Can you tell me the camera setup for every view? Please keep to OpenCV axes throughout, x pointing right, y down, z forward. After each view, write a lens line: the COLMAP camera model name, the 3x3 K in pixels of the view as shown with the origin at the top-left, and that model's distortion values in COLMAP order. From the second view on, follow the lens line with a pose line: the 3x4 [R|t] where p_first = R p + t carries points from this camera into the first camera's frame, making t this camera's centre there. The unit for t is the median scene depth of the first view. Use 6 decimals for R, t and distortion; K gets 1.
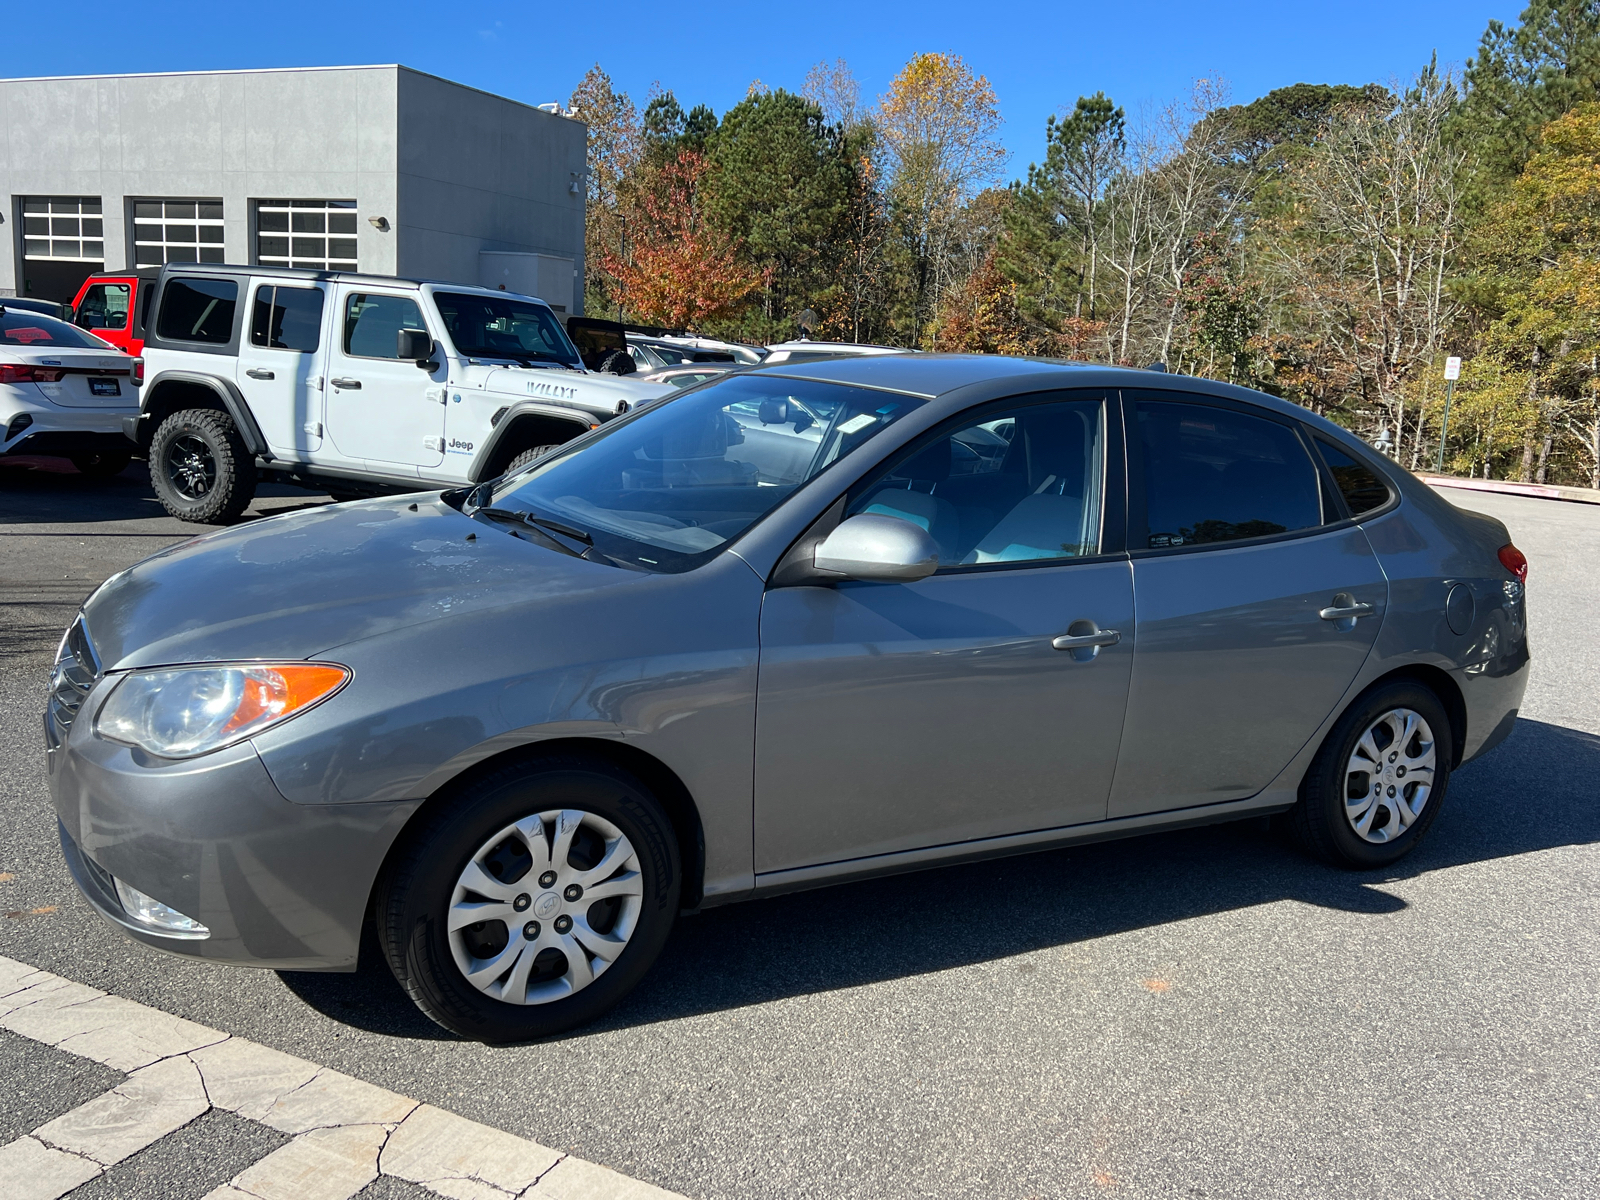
lens RADIAL K [[1385.7, 0, 813.7], [0, 1385.7, 596.0], [0, 0, 1]] dist [0.046275, -0.042171]
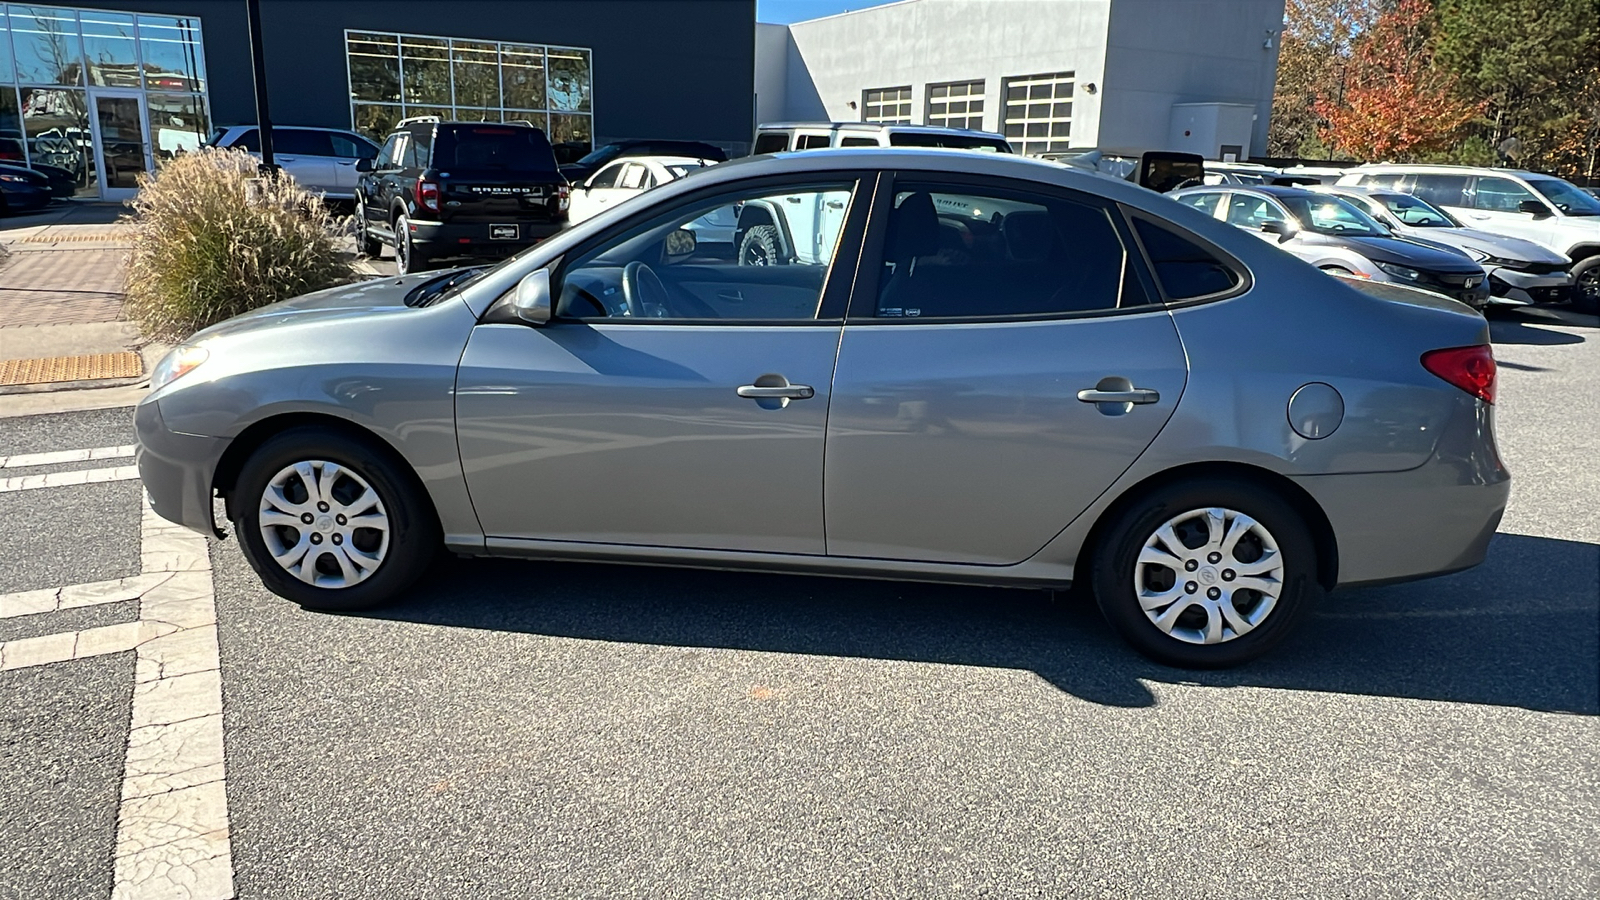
lens RADIAL K [[1074.4, 0, 794.8], [0, 1074.4, 447.5], [0, 0, 1]] dist [0.001794, -0.003079]
pose [[0.810823, 0.112757, -0.574327, 0.278955], [-0.078698, 0.993360, 0.083921, 0.000681], [0.579976, -0.022847, 0.814313, 0.111121]]
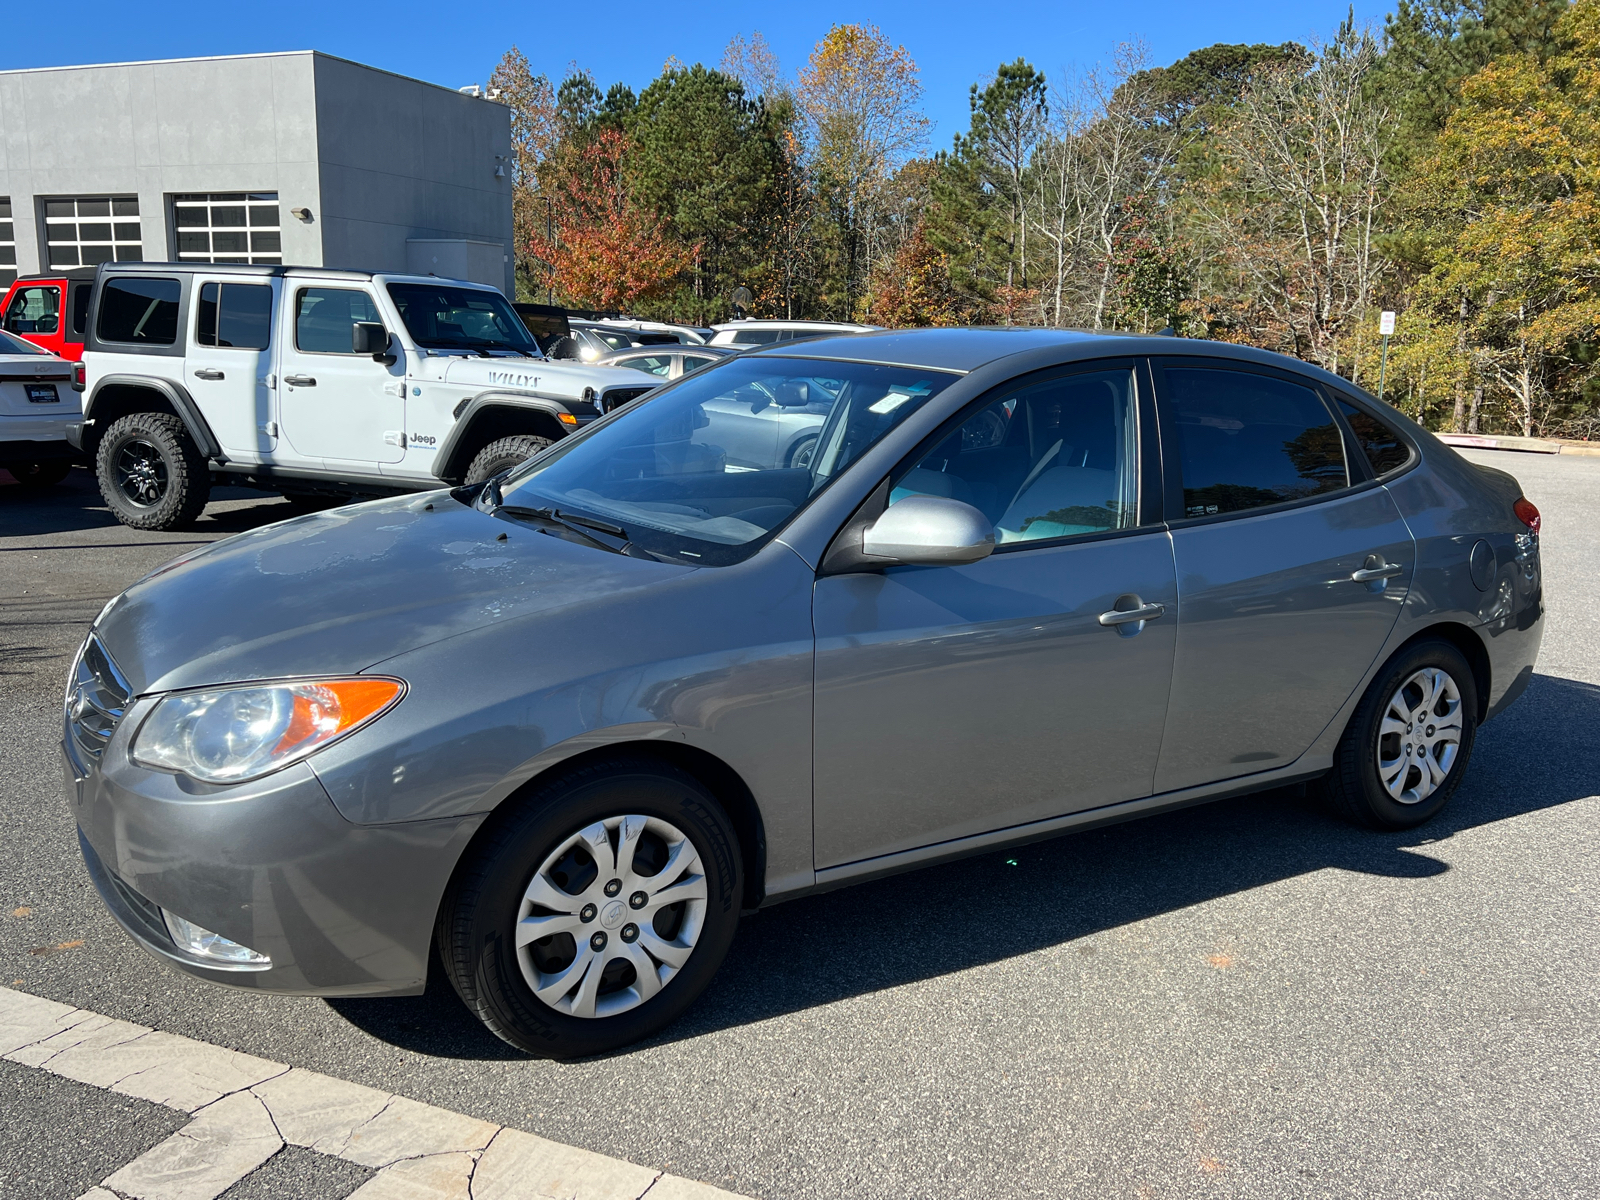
lens RADIAL K [[1385.7, 0, 804.9], [0, 1385.7, 605.0], [0, 0, 1]] dist [0.046275, -0.042171]
pose [[0.998357, -0.044339, 0.036308, -0.026729], [0.043530, 0.998793, 0.022770, -0.002891], [-0.037273, -0.021152, 0.999081, 0.010719]]
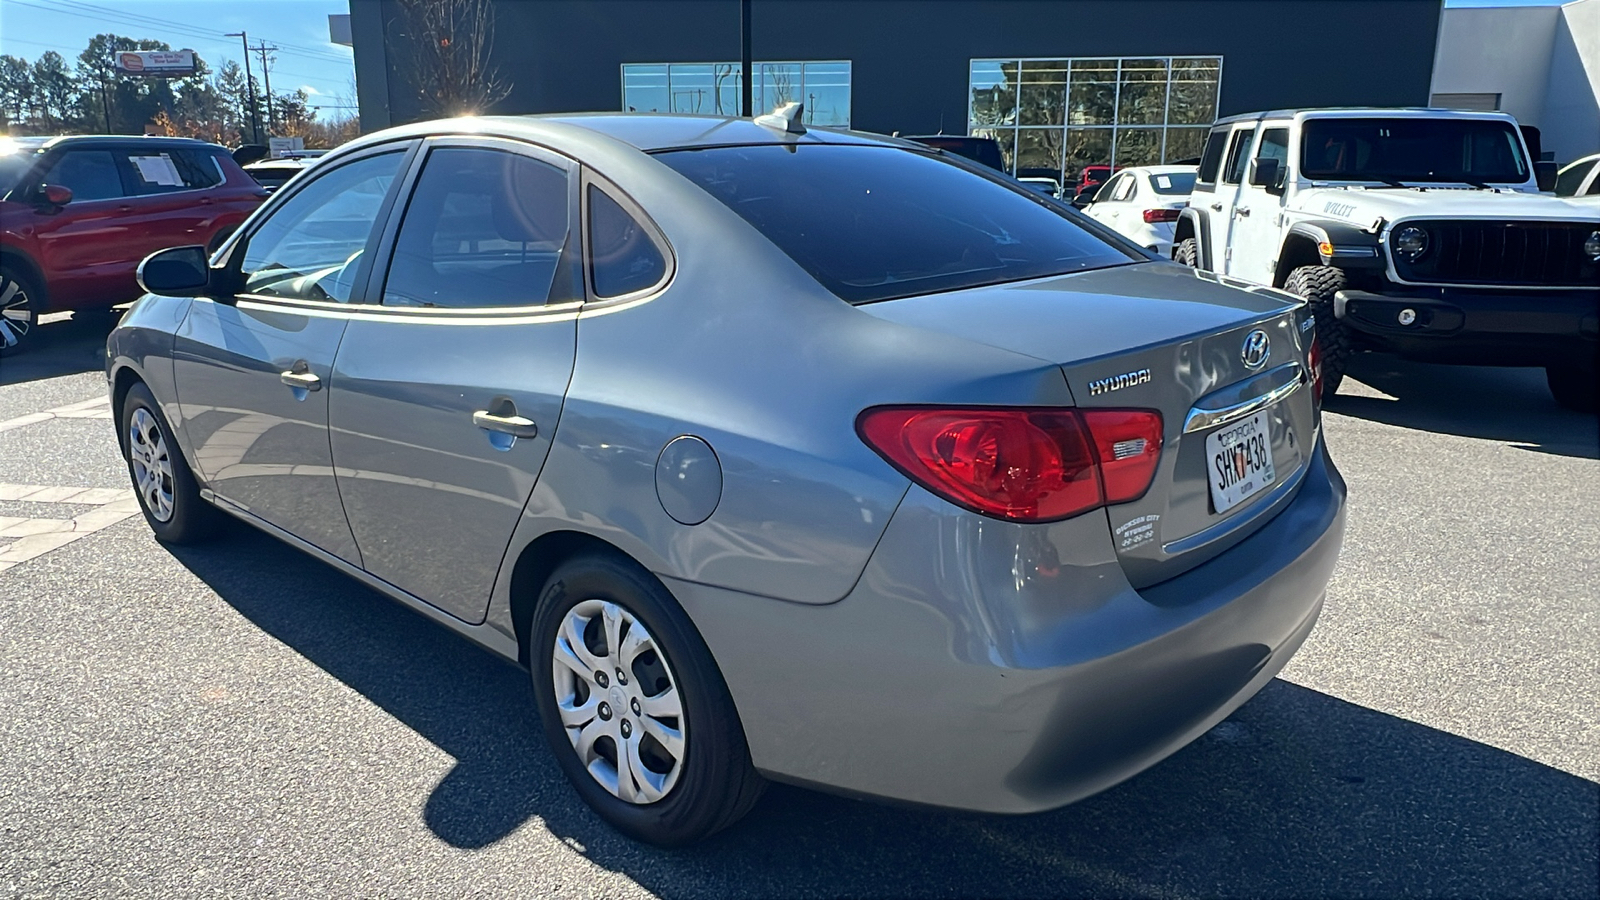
lens RADIAL K [[1074.4, 0, 797.7], [0, 1074.4, 452.5], [0, 0, 1]] dist [0.001794, -0.003079]
pose [[0.291494, 0.178845, -0.939705, 0.418190], [-0.147456, 0.979026, 0.140588, -0.032915], [0.945139, 0.097585, 0.311752, 0.426569]]
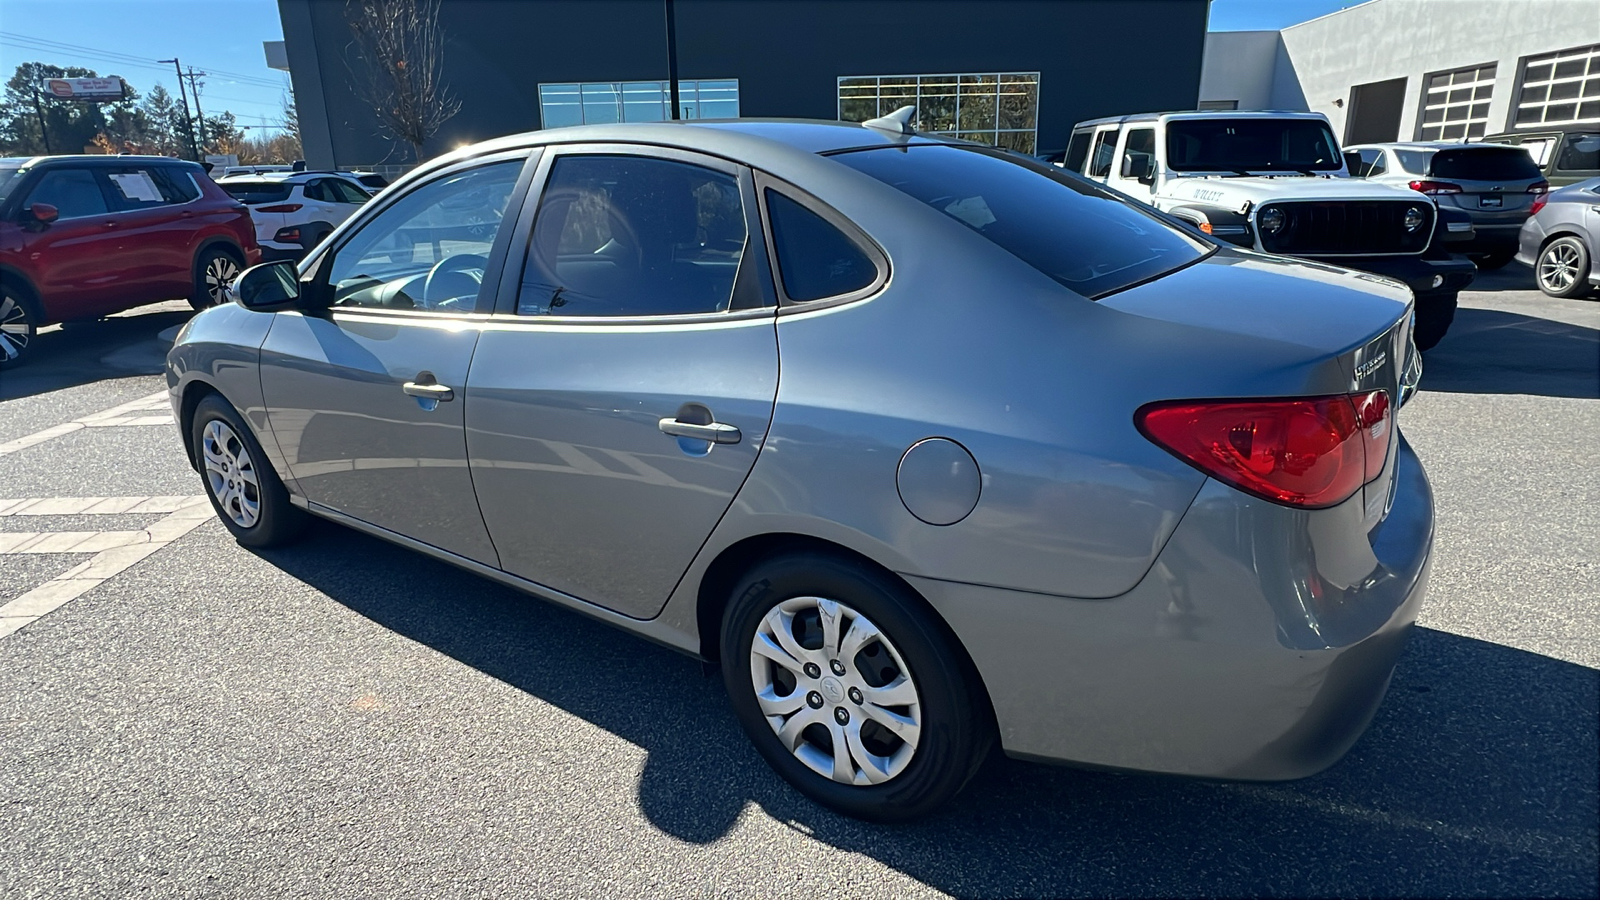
lens RADIAL K [[877.0, 0, 797.7], [0, 877.0, 449.6], [0, 0, 1]] dist [0.001279, -0.001632]
pose [[0.414035, 0.202851, -0.887371, 0.357651], [-0.109860, 0.978863, 0.172506, -0.028029], [0.903607, 0.026063, 0.427568, 0.373381]]
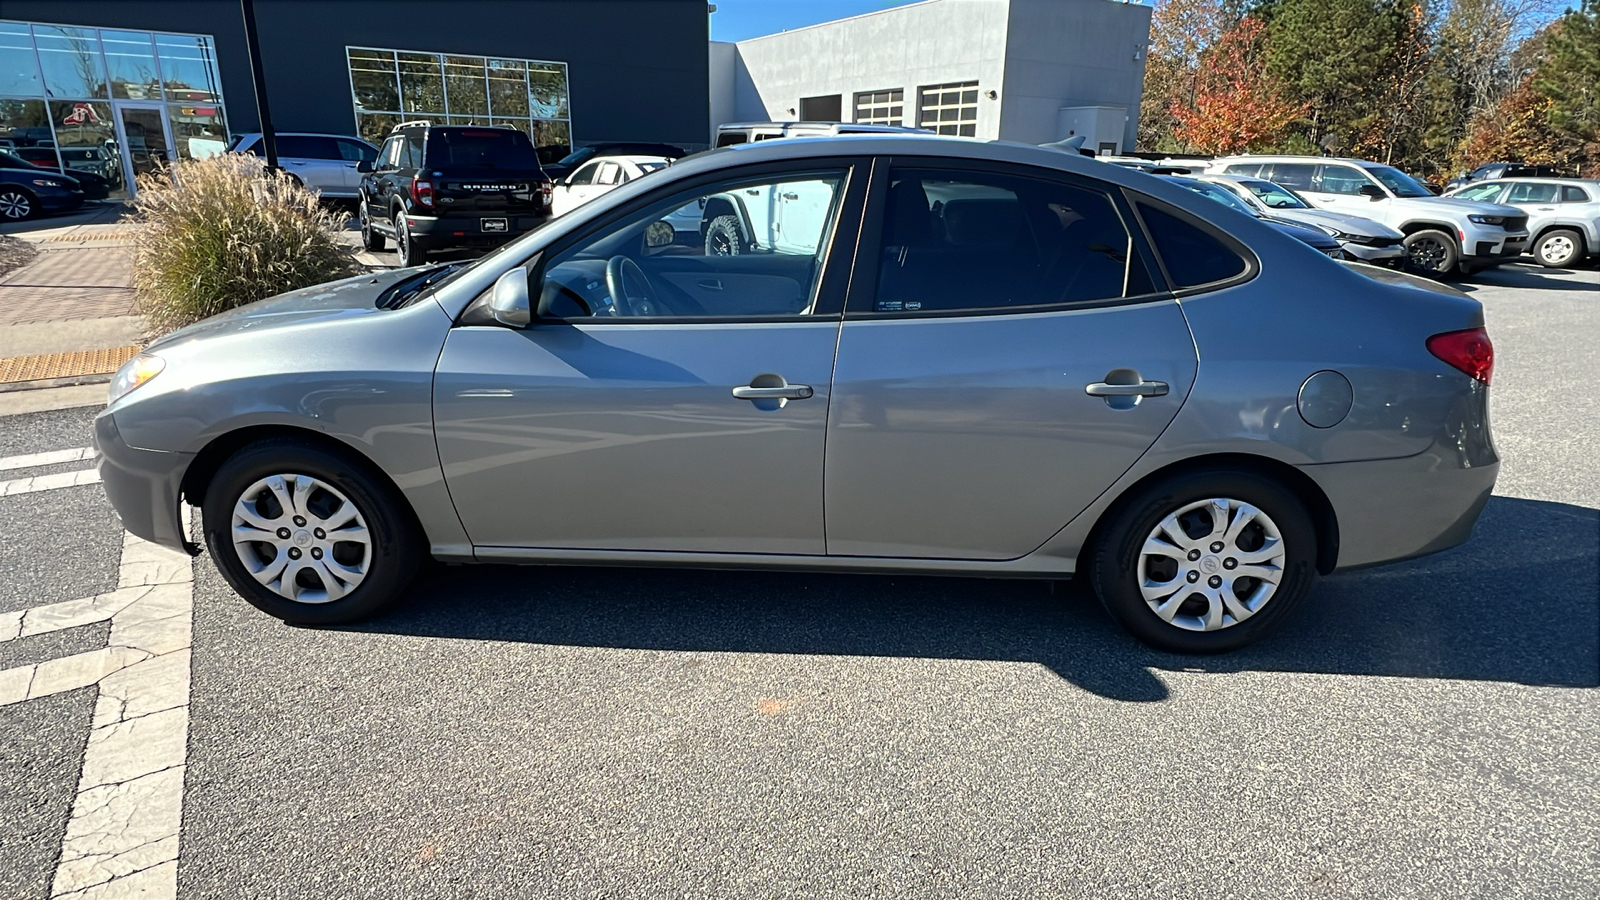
lens RADIAL K [[877.0, 0, 796.9], [0, 877.0, 447.8], [0, 0, 1]] dist [0.001279, -0.001632]
pose [[0.843520, 0.120526, -0.523399, 0.223923], [-0.057201, 0.989113, 0.135582, -0.007595], [0.534042, -0.084427, 0.841232, 0.163897]]
